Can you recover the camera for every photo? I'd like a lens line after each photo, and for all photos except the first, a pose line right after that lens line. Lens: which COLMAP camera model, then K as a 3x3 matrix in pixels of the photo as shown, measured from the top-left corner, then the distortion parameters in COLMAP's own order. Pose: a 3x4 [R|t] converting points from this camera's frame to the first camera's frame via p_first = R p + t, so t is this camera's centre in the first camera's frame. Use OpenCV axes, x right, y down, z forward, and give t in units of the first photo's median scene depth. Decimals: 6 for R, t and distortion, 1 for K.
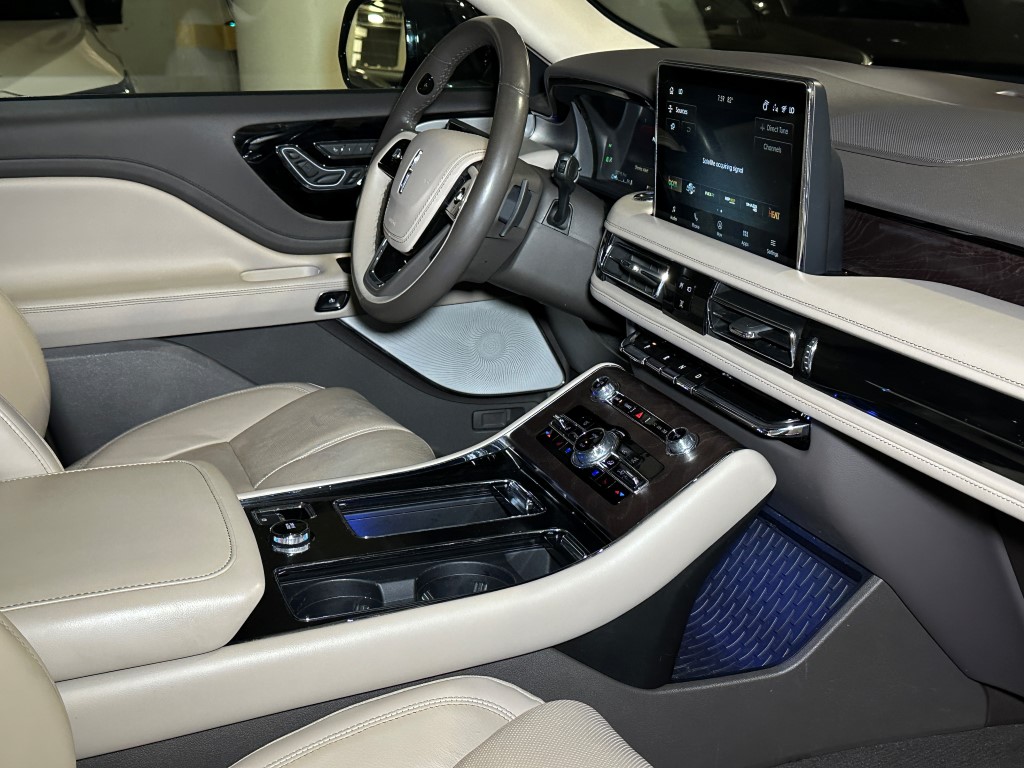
lens RADIAL K [[1237.6, 0, 512.0], [0, 1237.6, 384.0], [0, 0, 1]] dist [0.089971, 0.002859]
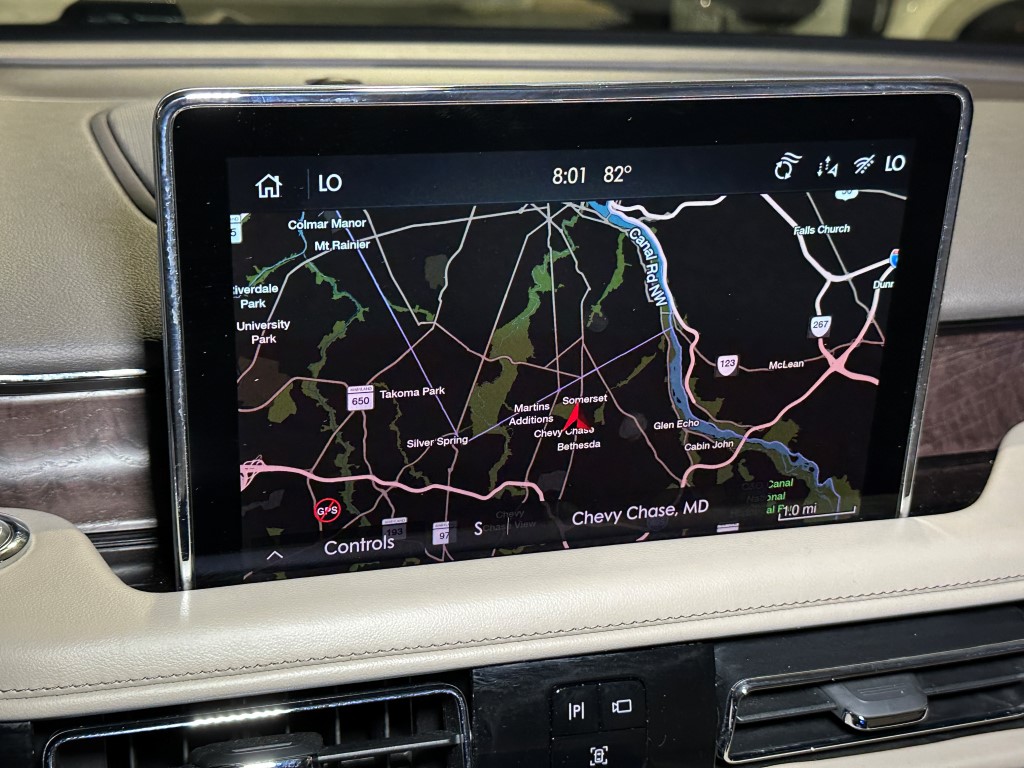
lens RADIAL K [[1358.6, 0, 512.0], [0, 1358.6, 384.0], [0, 0, 1]] dist [0.005337, 0.033884]
pose [[0.133367, -0.352532, 0.926247, -0.181244], [0.292347, 0.907004, 0.303114, -0.277813], [-0.946967, 0.230360, 0.224026, 0.896878]]
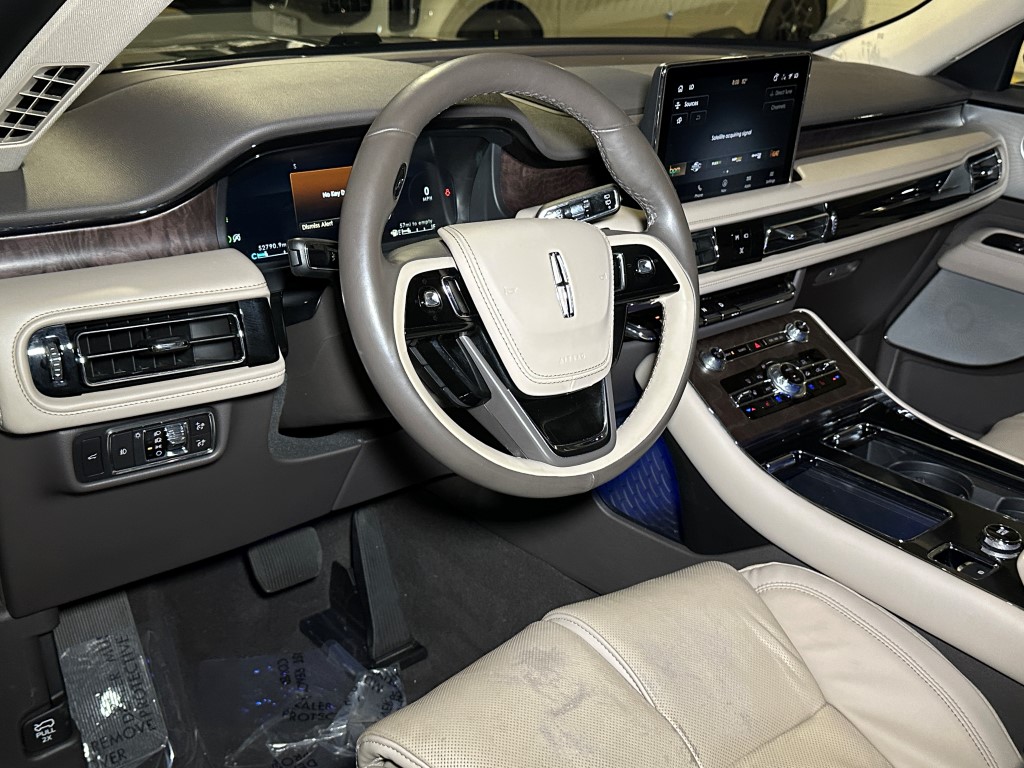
lens RADIAL K [[1070.1, 0, 512.0], [0, 1070.1, 384.0], [0, 0, 1]] dist [0.044184, -0.005651]
pose [[-0.292219, -0.407186, 0.865337, -0.763771], [0.264404, 0.835165, 0.482276, -0.521389], [-0.919075, 0.369728, -0.136389, 1.380951]]
